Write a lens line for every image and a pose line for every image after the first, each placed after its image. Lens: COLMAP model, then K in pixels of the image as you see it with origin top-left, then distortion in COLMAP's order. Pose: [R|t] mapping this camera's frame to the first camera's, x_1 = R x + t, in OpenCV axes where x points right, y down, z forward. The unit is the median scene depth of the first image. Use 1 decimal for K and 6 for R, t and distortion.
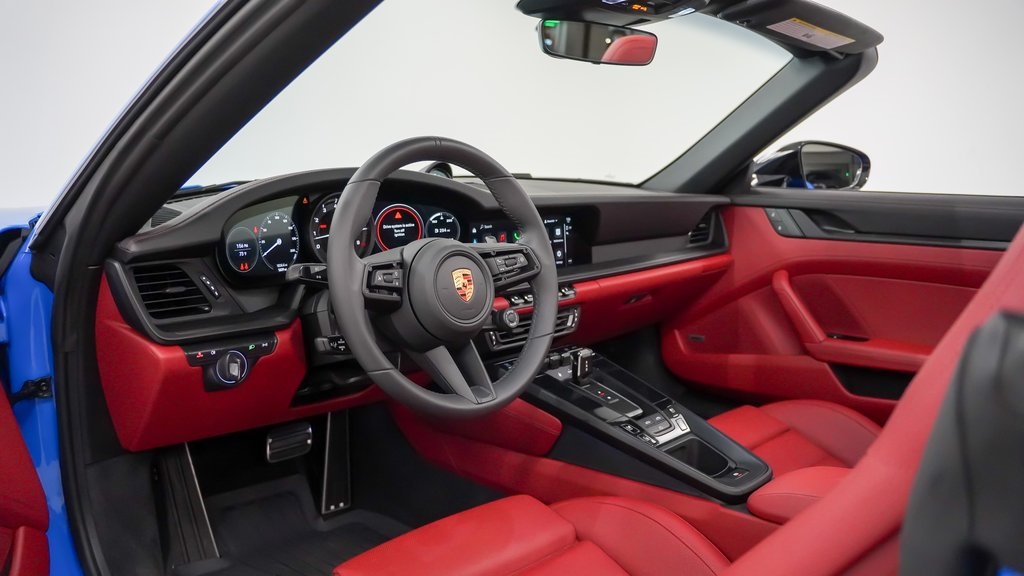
lens RADIAL K [[815.2, 0, 512.0], [0, 815.2, 288.0], [0, 0, 1]] dist [-0.156882, 0.001374]
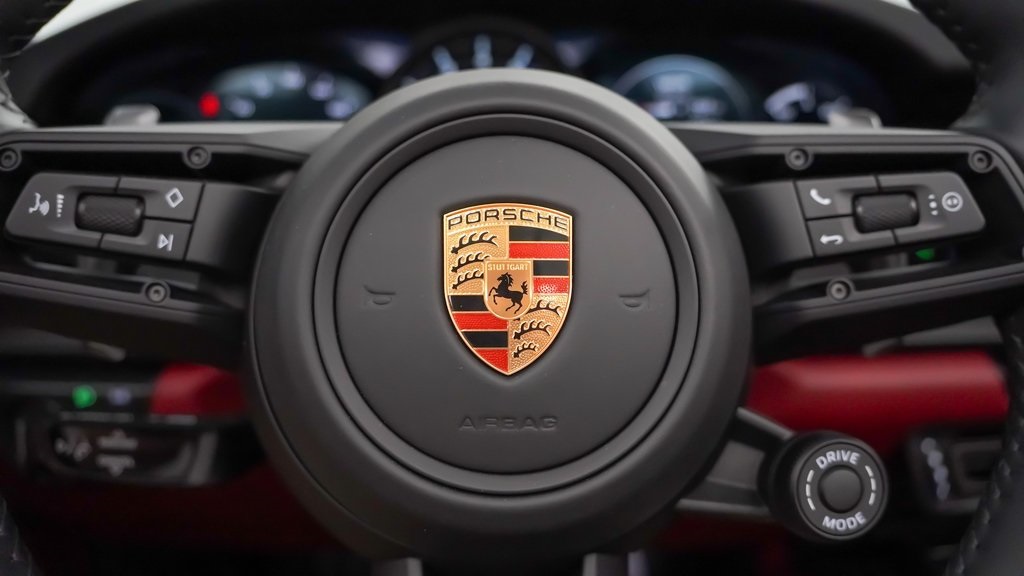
lens RADIAL K [[815.2, 0, 512.0], [0, 815.2, 288.0], [0, 0, 1]] dist [-0.156882, 0.001374]
pose [[0.740185, 0.098334, -0.665175, 0.065562], [-0.106824, 0.993882, 0.028058, -0.008530], [0.663864, 0.050288, 0.746161, 0.854326]]
